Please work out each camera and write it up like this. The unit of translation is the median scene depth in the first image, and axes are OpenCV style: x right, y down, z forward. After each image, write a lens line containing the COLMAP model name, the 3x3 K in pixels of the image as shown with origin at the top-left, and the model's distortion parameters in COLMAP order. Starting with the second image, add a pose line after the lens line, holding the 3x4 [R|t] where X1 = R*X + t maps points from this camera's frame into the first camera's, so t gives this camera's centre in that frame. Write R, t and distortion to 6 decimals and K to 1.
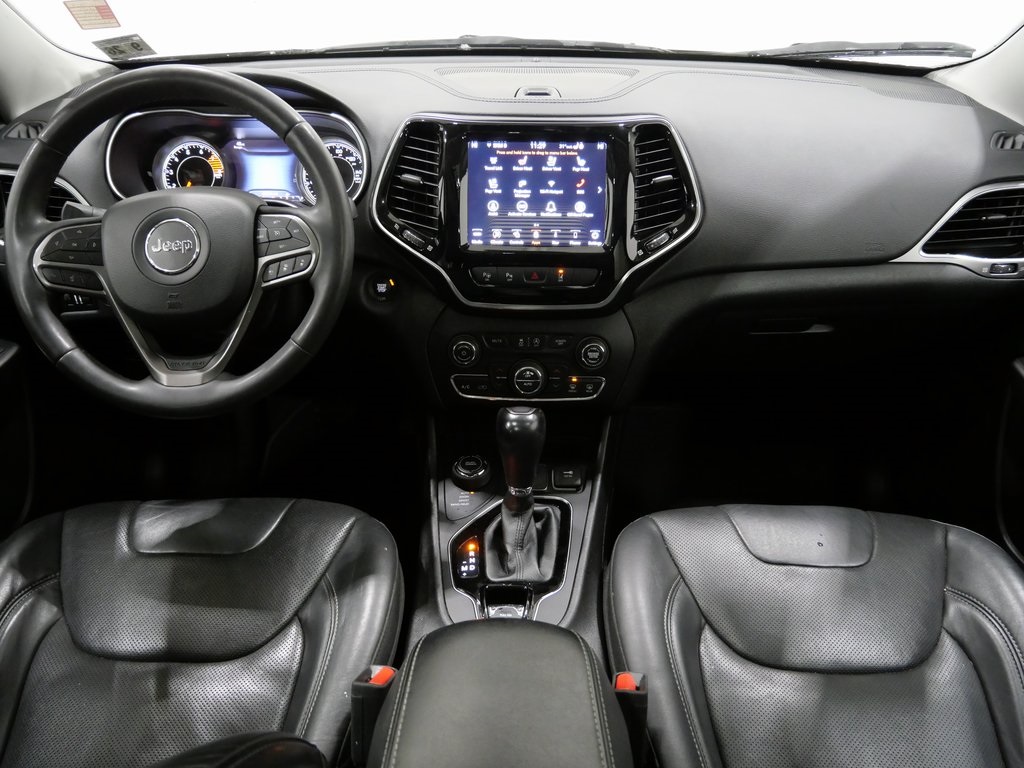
lens RADIAL K [[717.1, 0, 512.7], [0, 717.1, 388.0], [0, 0, 1]] dist [-0.033388, 0.008511]
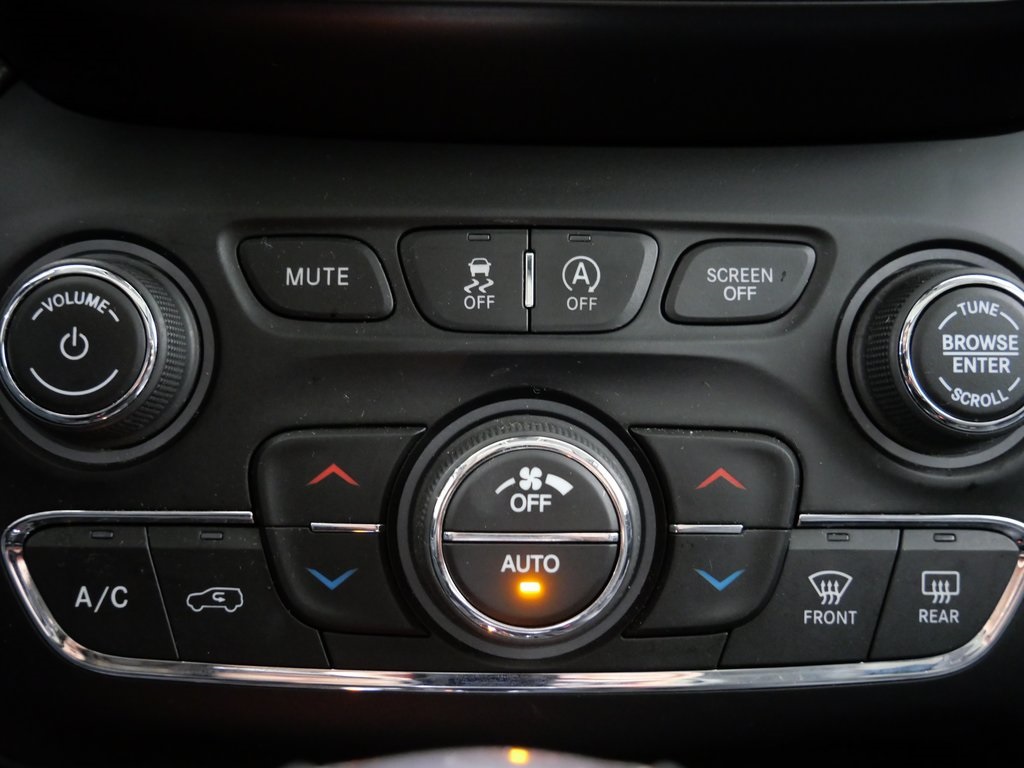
lens RADIAL K [[1002.6, 0, 505.6], [0, 1002.6, 393.4], [0, 0, 1]] dist [-0.009810, 0.000000]
pose [[0.999222, -0.005743, 0.039018, 0.009505], [0.016111, 0.962461, -0.270940, 0.016006], [-0.035998, 0.271358, 0.961805, 0.851645]]
